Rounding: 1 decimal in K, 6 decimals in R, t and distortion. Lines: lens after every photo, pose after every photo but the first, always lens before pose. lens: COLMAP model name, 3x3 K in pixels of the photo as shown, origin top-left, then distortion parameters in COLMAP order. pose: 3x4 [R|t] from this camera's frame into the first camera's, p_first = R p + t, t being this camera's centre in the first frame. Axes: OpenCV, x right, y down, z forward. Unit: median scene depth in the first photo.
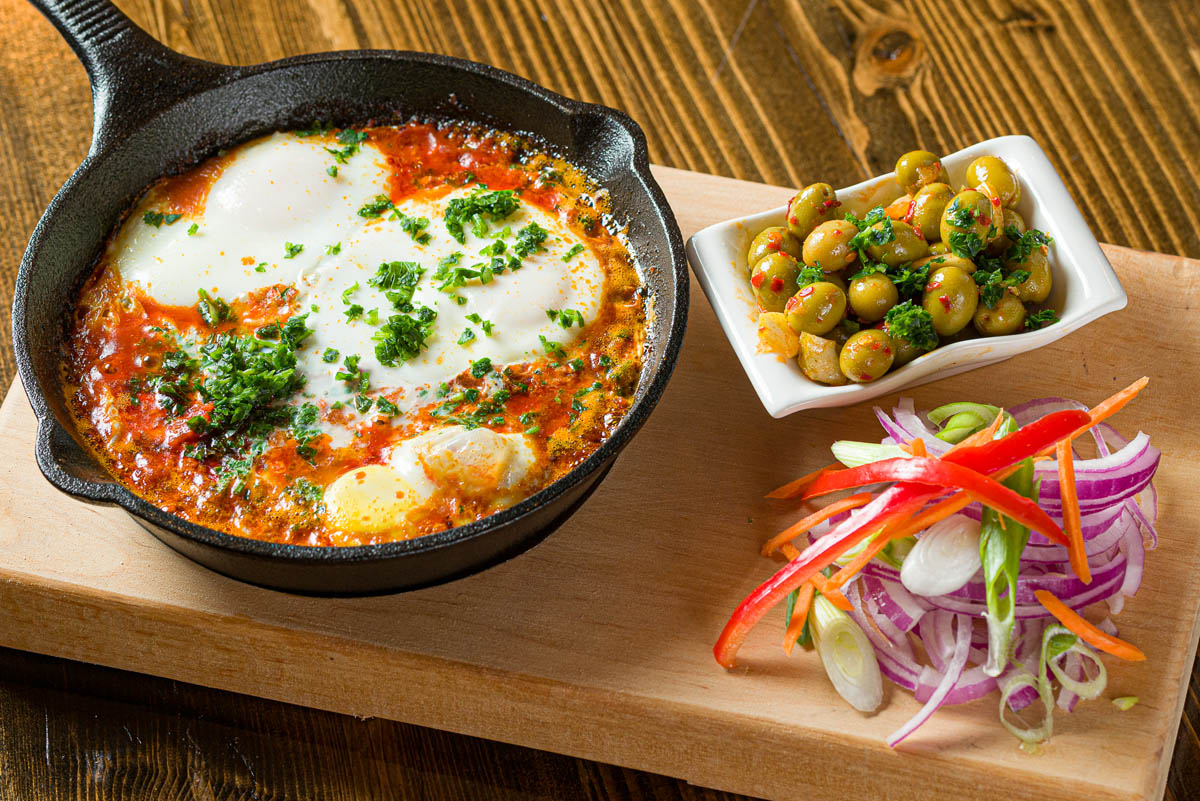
lens RADIAL K [[3148.9, 0, 600.0], [0, 3148.9, 400.5], [0, 0, 1]] dist [-0.025486, 0.099758]
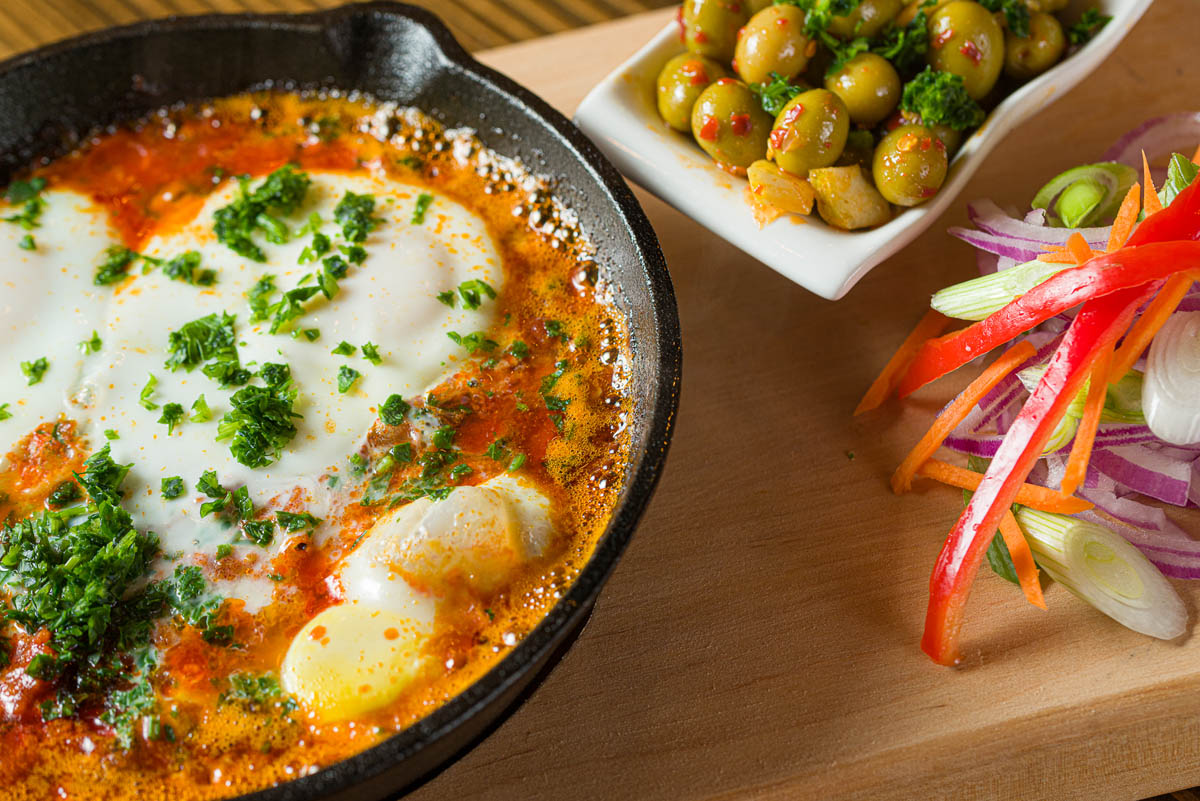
lens RADIAL K [[3031.4, 0, 600.0], [0, 3031.4, 400.5], [0, 0, 1]] dist [0.024289, 0.132754]
pose [[0.895740, -0.403191, 0.187313, -0.117737], [0.401787, 0.914519, 0.047134, -0.025158], [-0.190305, 0.033040, 0.981169, 0.361878]]
